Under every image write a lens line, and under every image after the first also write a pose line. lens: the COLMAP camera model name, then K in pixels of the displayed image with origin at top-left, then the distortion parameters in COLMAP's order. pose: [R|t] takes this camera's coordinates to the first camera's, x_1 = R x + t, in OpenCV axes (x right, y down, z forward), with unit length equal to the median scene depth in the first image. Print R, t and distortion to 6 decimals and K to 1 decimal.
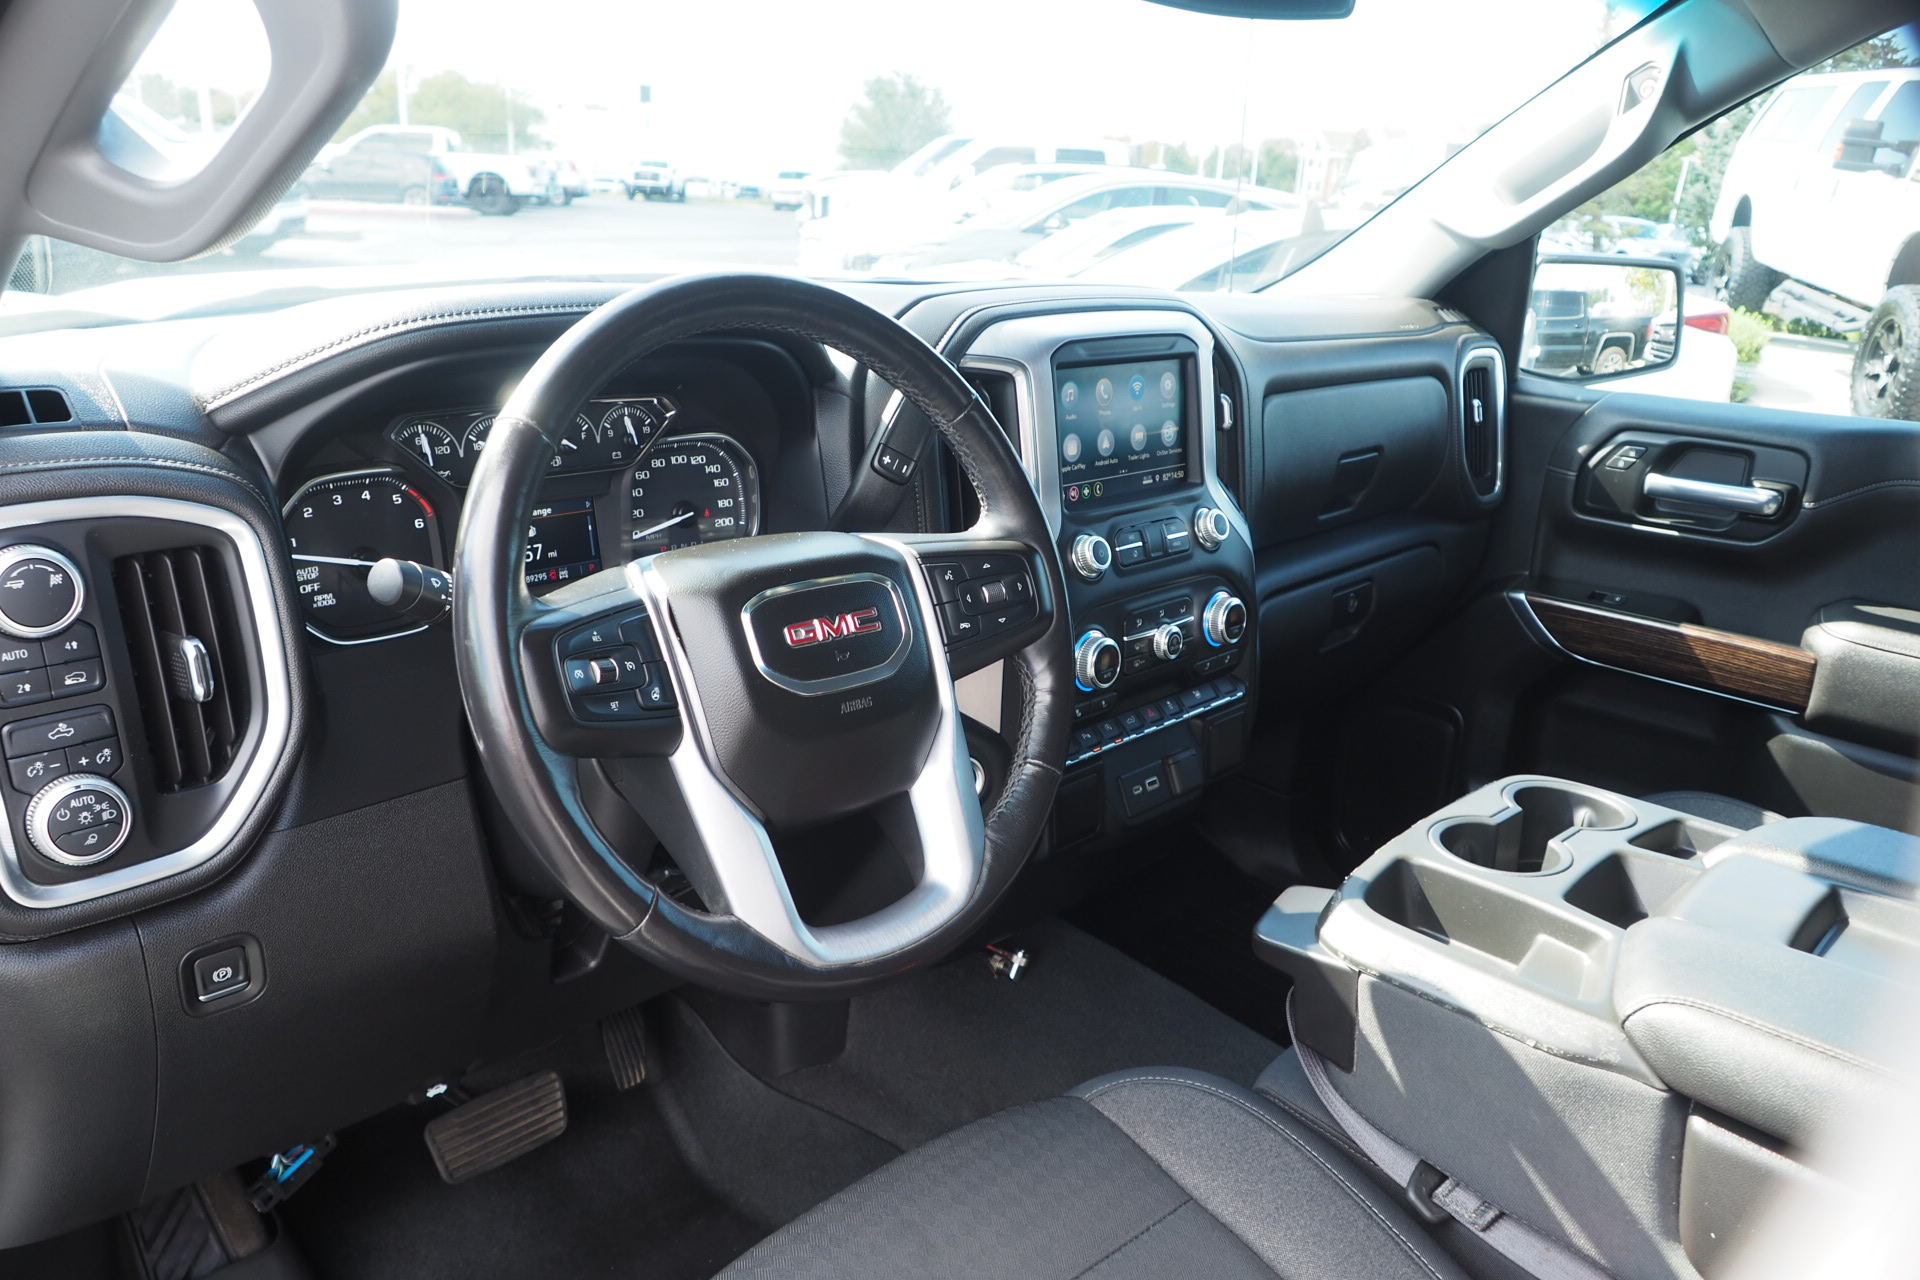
lens RADIAL K [[1365.5, 0, 976.9], [0, 1365.5, 645.5], [0, 0, 1]] dist [-0.031723, 0.011461]
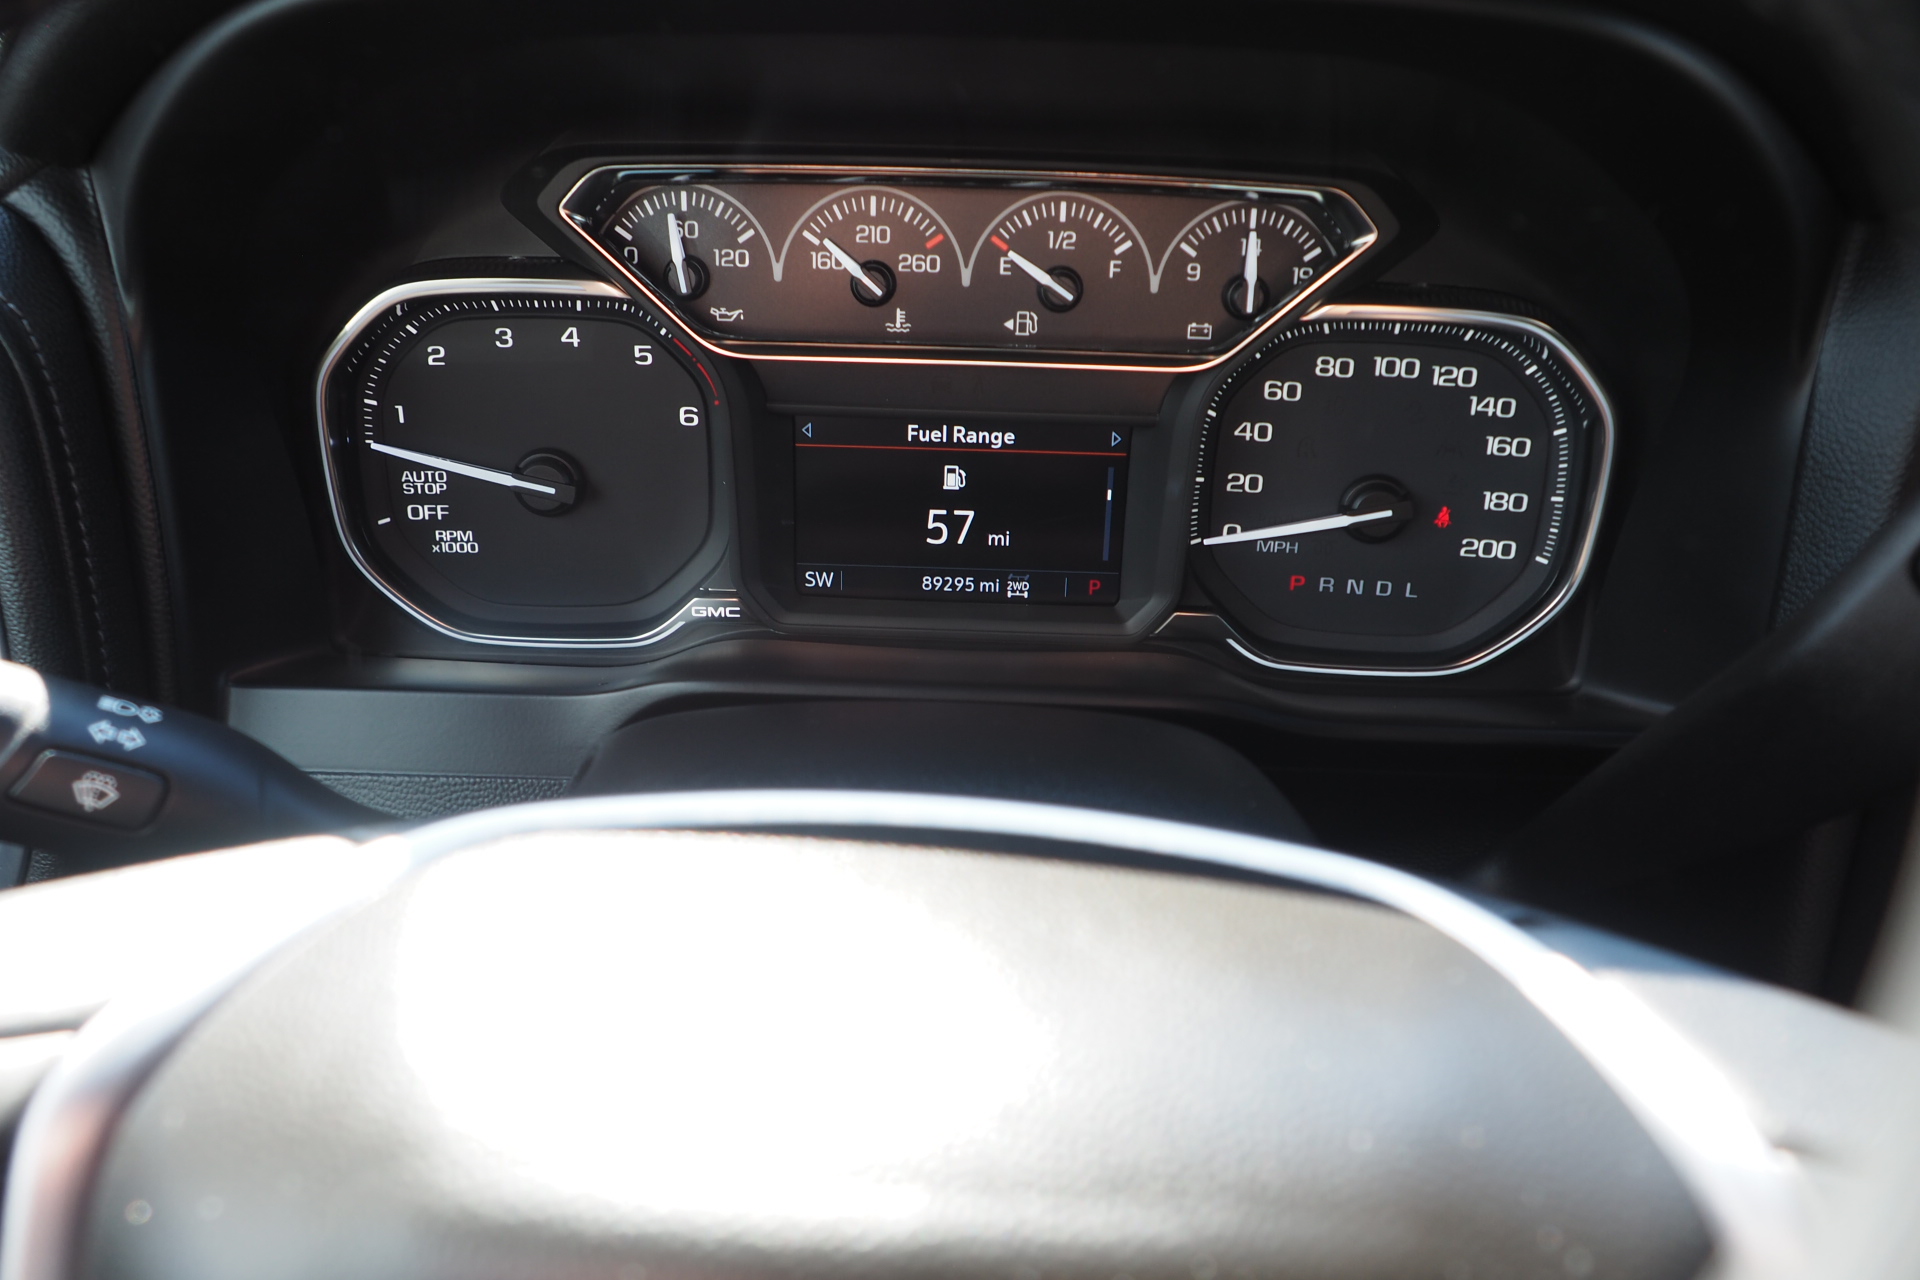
lens RADIAL K [[1365.5, 0, 951.4], [0, 1365.5, 649.0], [0, 0, 1]] dist [-0.031723, 0.011461]
pose [[0.669786, 0.326964, -0.666695, -0.021338], [-0.223492, 0.944972, 0.238911, -0.108616], [0.708123, -0.011018, 0.706003, 0.561008]]
